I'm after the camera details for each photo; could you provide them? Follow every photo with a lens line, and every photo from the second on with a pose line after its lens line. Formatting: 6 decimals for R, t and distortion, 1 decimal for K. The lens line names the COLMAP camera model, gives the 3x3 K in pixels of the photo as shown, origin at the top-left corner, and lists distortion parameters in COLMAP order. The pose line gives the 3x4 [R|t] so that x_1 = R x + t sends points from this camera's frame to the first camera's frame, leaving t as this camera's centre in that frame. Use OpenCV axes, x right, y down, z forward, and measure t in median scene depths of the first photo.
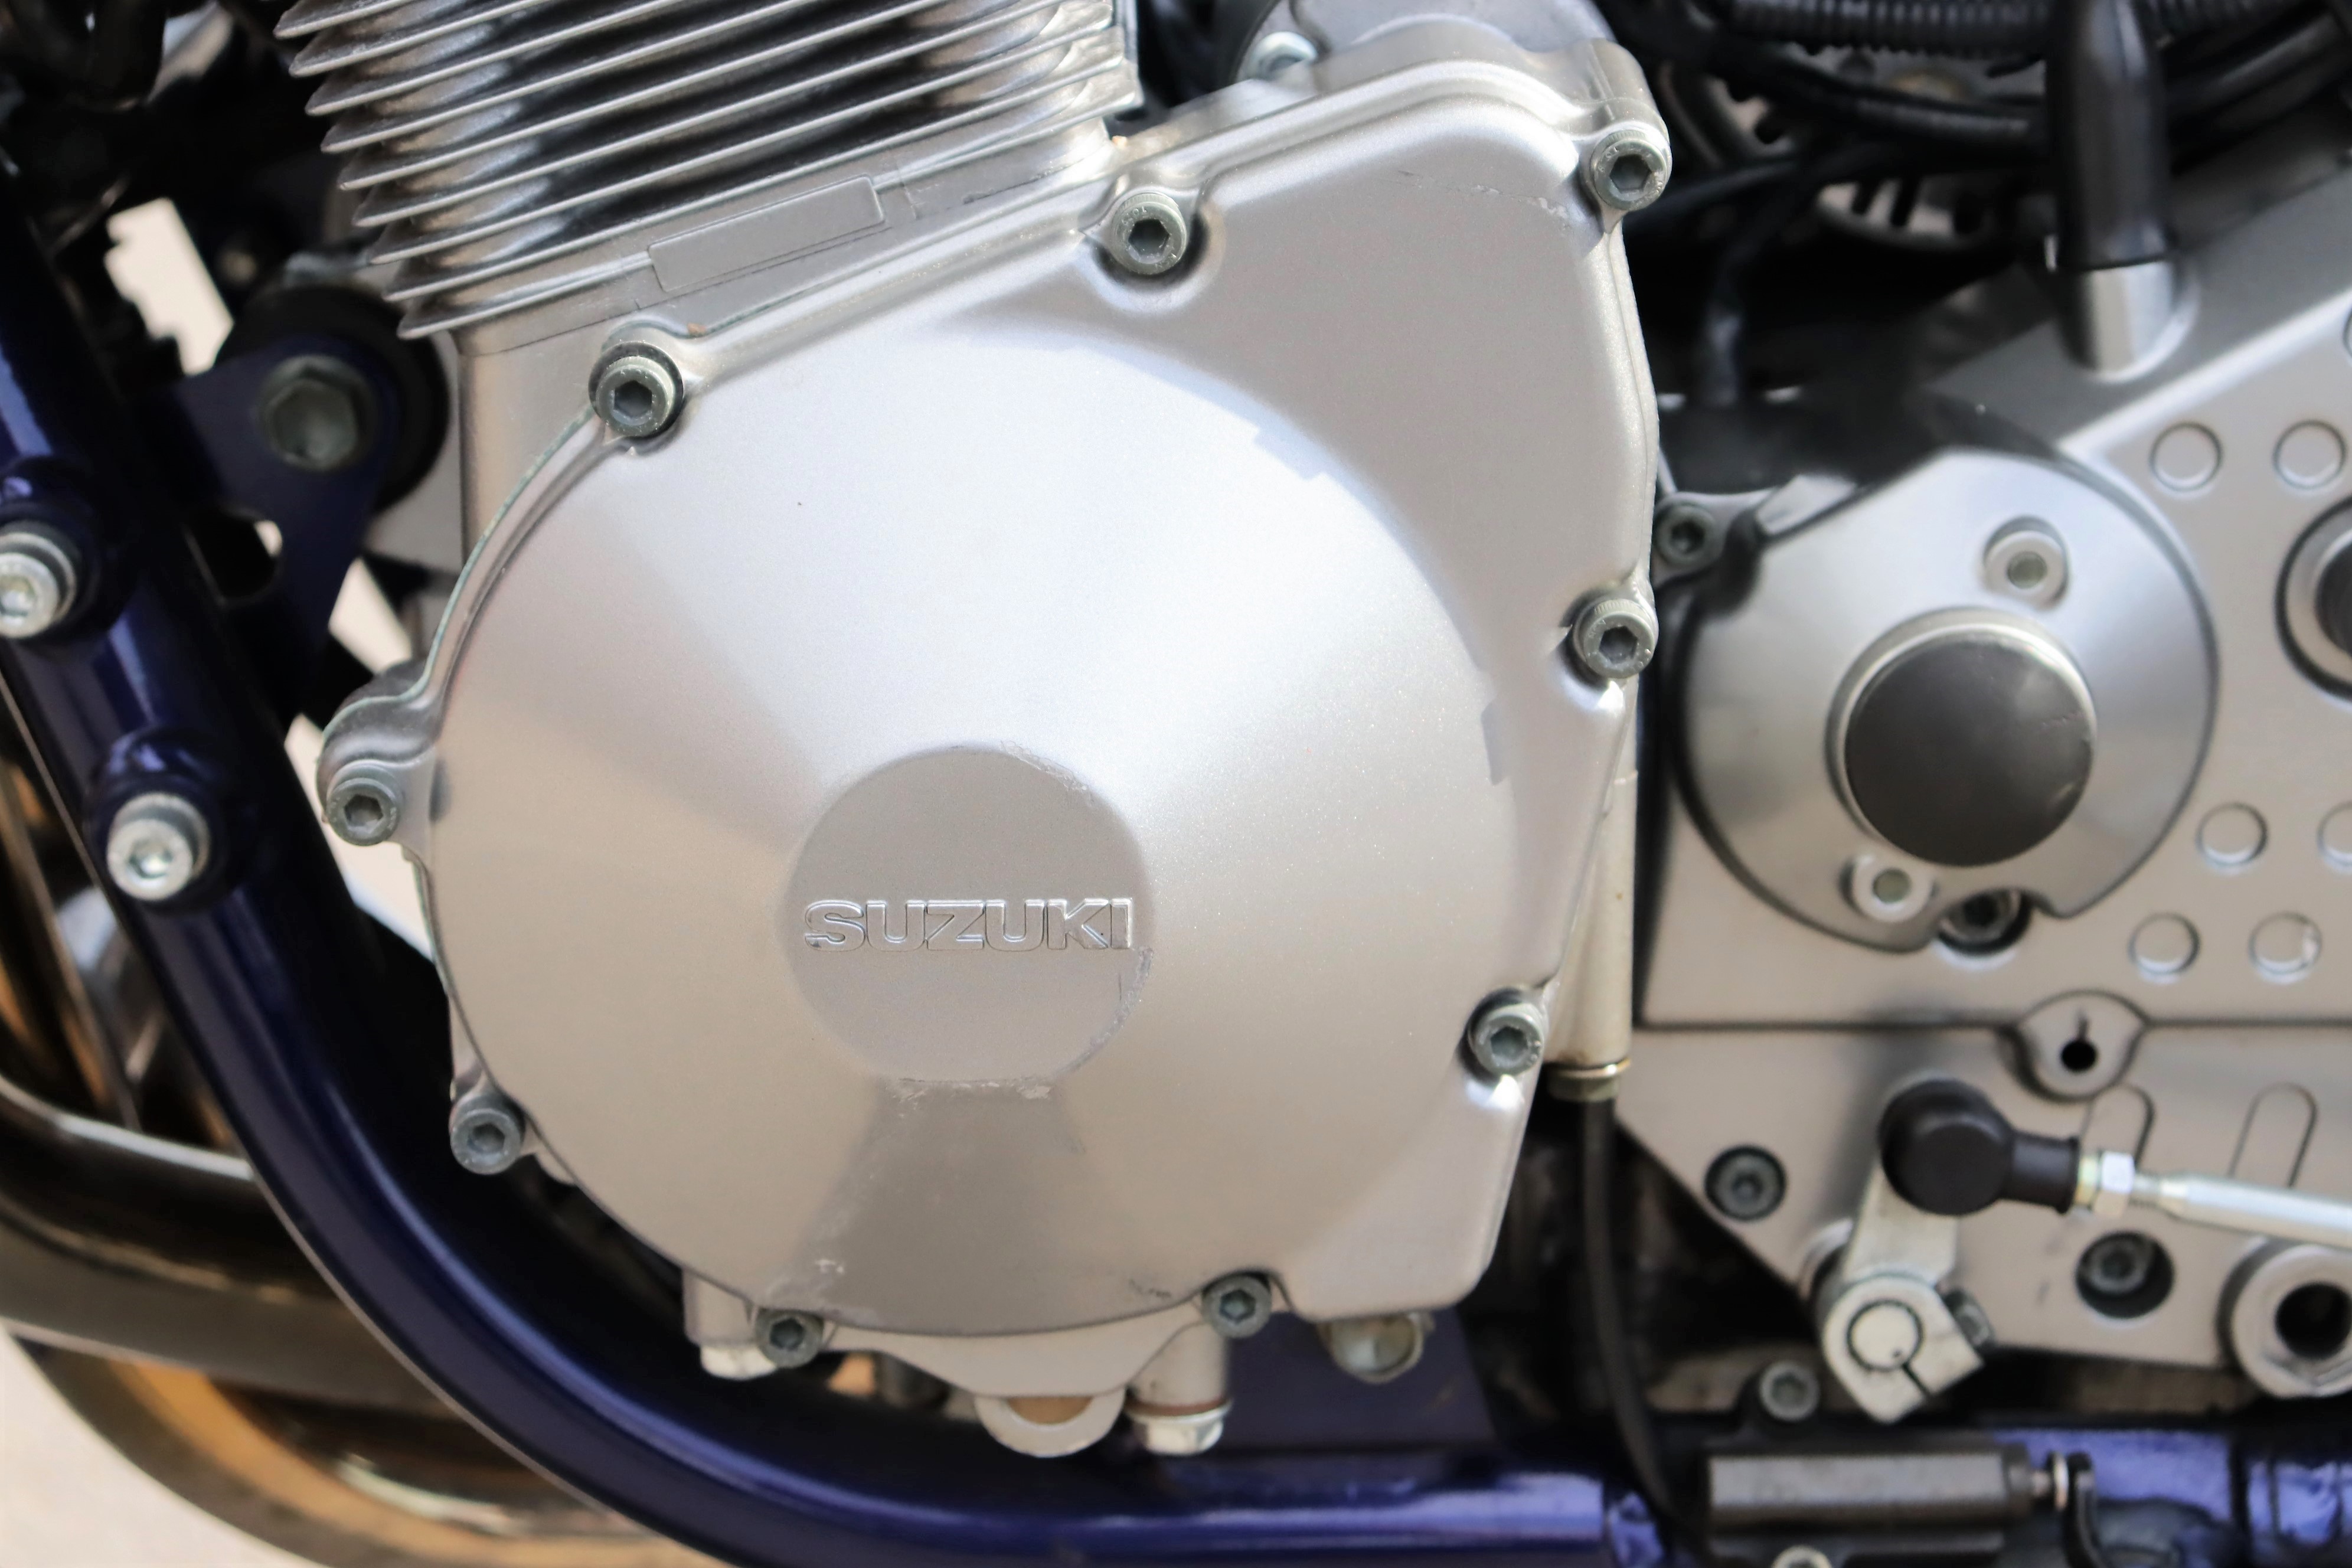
lens RADIAL K [[5615.7, 0, 1176.0], [0, 5615.7, 784.0], [0, 0, 1]] dist [0.357866, 0.452989]
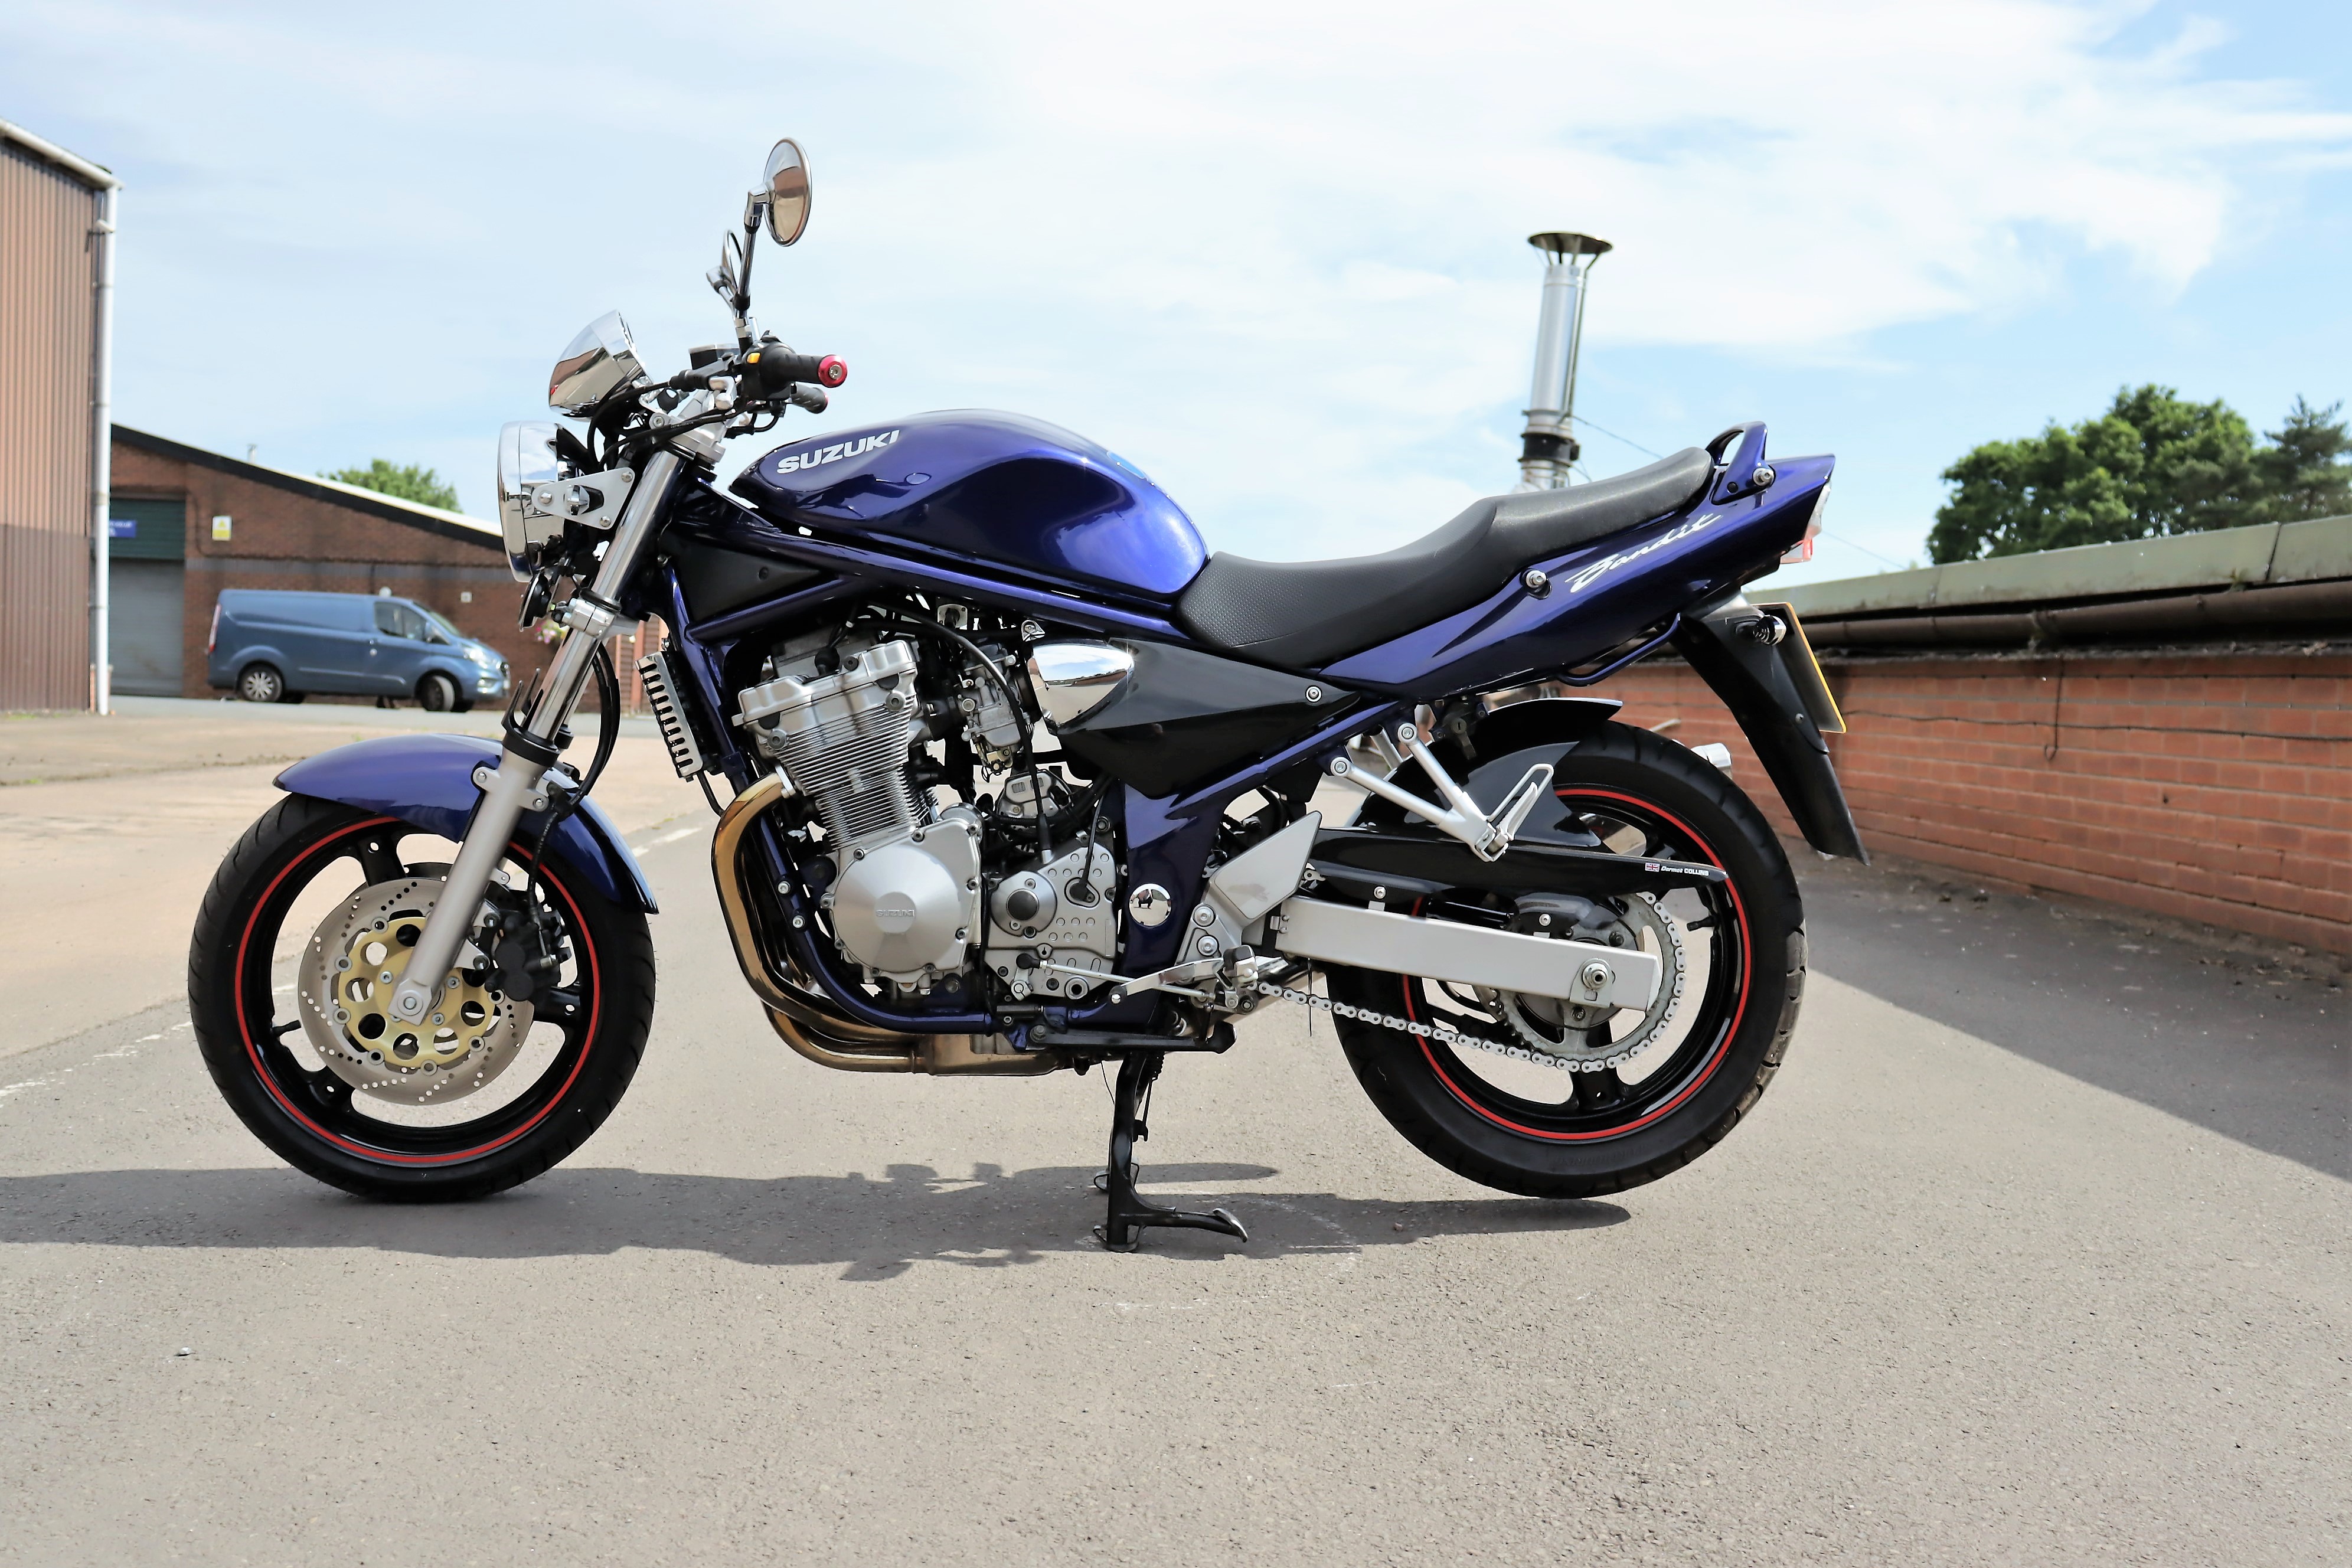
lens RADIAL K [[2301.1, 0, 1176.0], [0, 2301.1, 784.0], [0, 0, 1]] dist [-0.107426, -0.000049]
pose [[0.999703, 0.004887, 0.023873, 0.274527], [0.000862, 0.971975, -0.235082, 0.587382], [-0.024353, 0.235033, 0.971682, -2.206001]]
